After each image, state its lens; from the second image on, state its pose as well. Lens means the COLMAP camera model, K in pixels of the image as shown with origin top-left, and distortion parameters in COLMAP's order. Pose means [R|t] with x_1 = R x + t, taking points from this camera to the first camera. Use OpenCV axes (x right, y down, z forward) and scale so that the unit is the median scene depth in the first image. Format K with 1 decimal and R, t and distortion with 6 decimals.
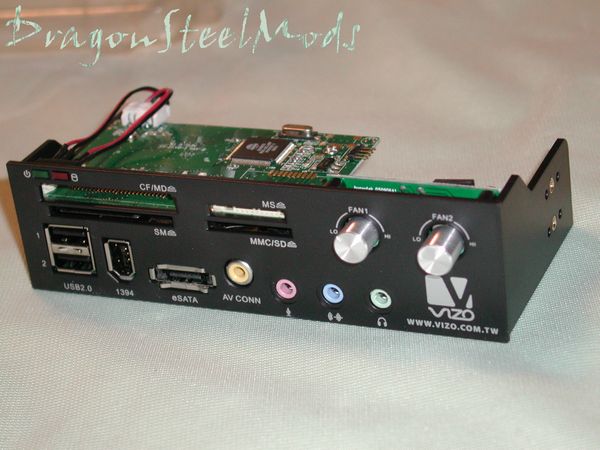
lens RADIAL K [[1721.0, 0, 300.0], [0, 1721.0, 225.0], [0, 0, 1]] dist [-0.004150, 0.197291]
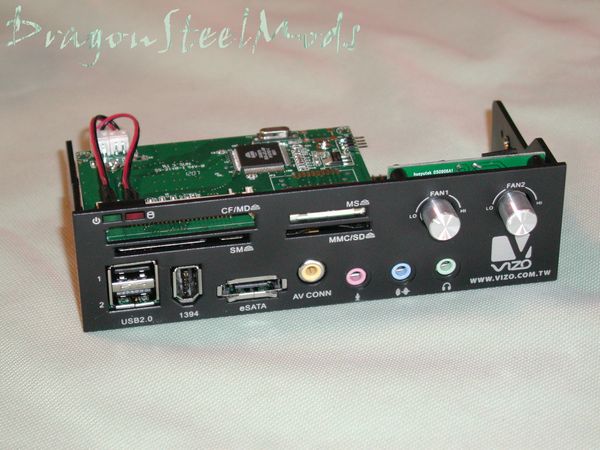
lens RADIAL K [[1721.0, 0, 300.0], [0, 1721.0, 225.0], [0, 0, 1]] dist [-0.004150, 0.197291]
pose [[0.836042, -0.197389, 0.511930, -0.606341], [0.172423, 0.980295, 0.096394, -0.109483], [-0.520869, 0.007679, 0.853602, 0.082633]]
